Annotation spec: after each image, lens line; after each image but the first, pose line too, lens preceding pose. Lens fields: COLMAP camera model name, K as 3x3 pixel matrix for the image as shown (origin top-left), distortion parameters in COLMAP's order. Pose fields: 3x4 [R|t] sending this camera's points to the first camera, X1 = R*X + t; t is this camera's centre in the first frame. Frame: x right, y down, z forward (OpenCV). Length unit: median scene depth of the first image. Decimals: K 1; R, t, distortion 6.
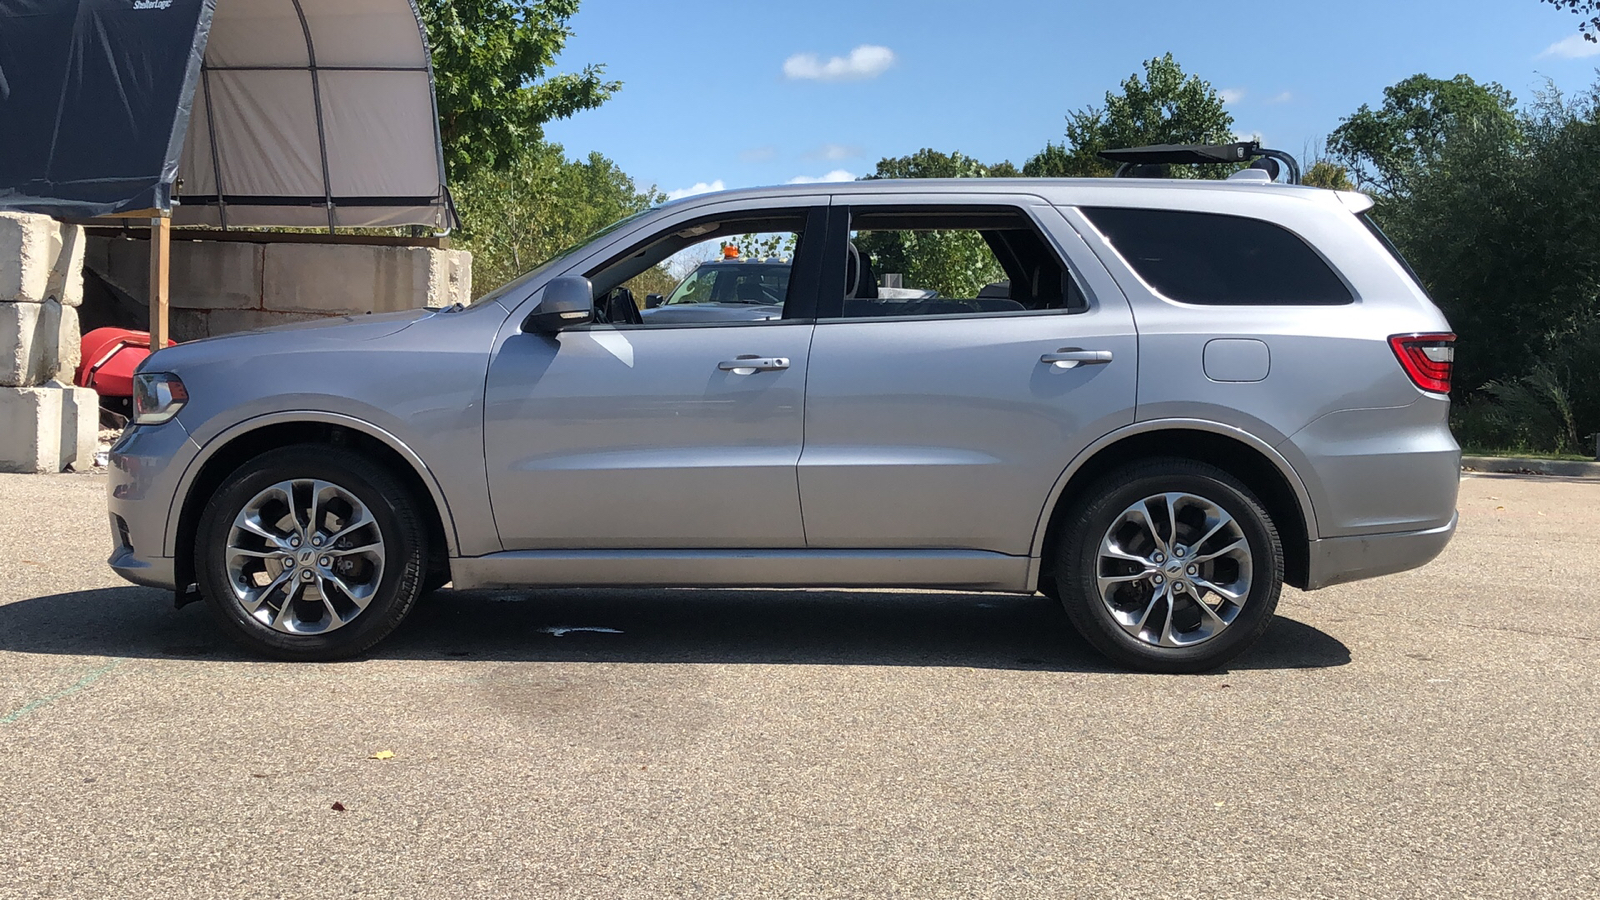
lens RADIAL K [[2001.0, 0, 799.8], [0, 2001.0, 453.6], [0, 0, 1]] dist [0.065128, 0.000000]
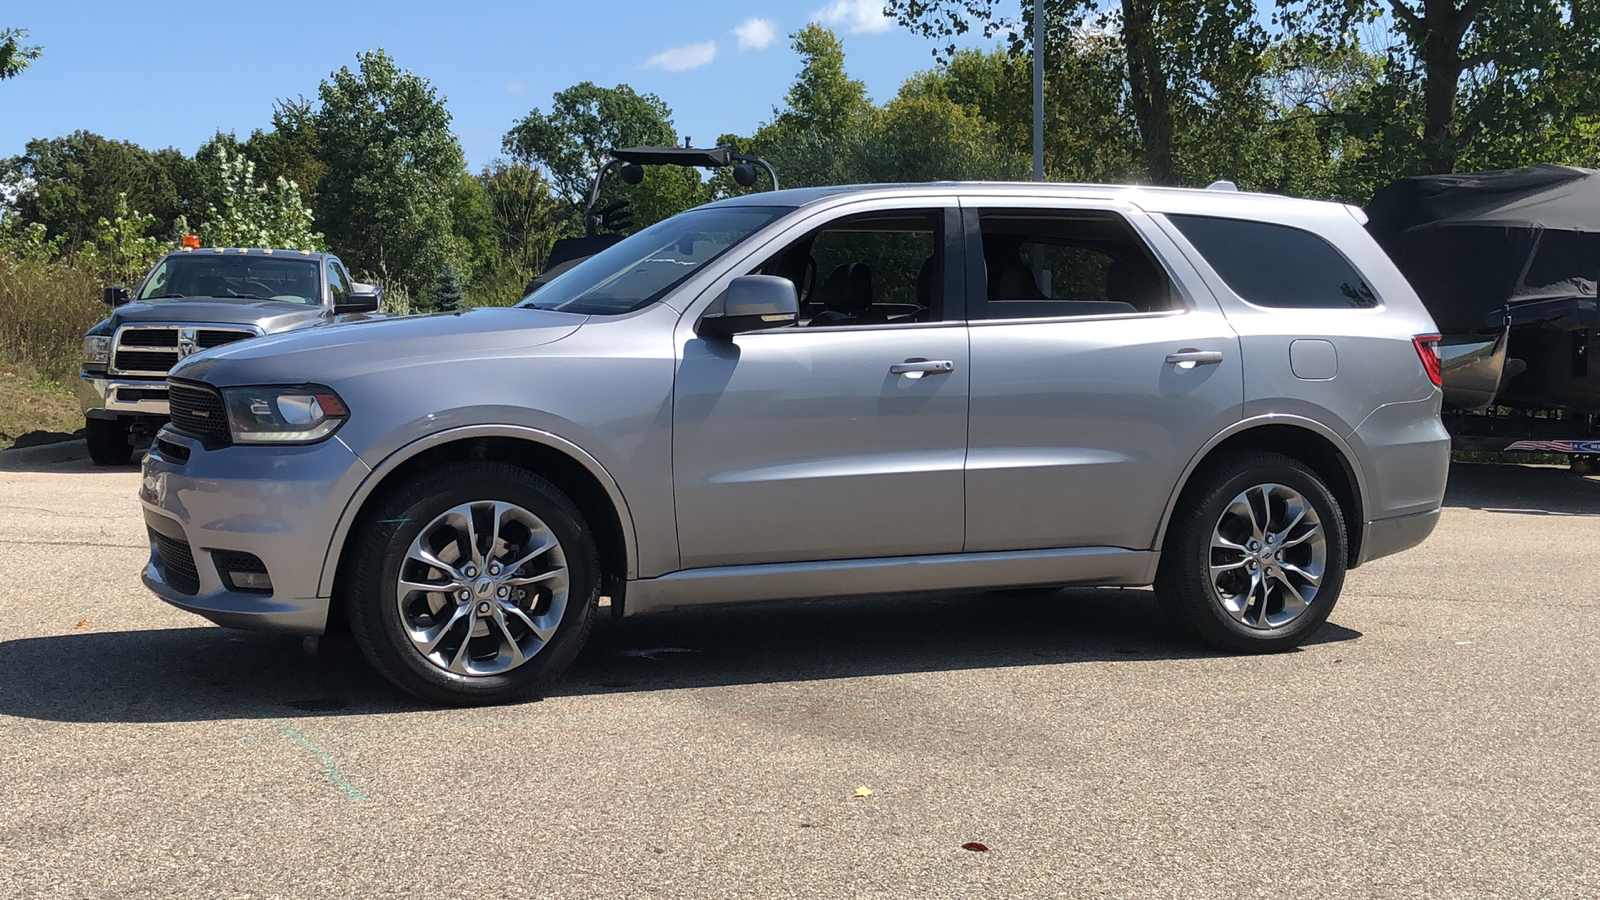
lens RADIAL K [[2001.0, 0, 783.4], [0, 2001.0, 449.9], [0, 0, 1]] dist [0.065128, 0.000000]
pose [[0.911105, -0.026491, 0.411322, -0.481180], [0.026228, 0.999636, 0.006283, -0.012004], [-0.411338, 0.005064, 0.911469, 0.130280]]
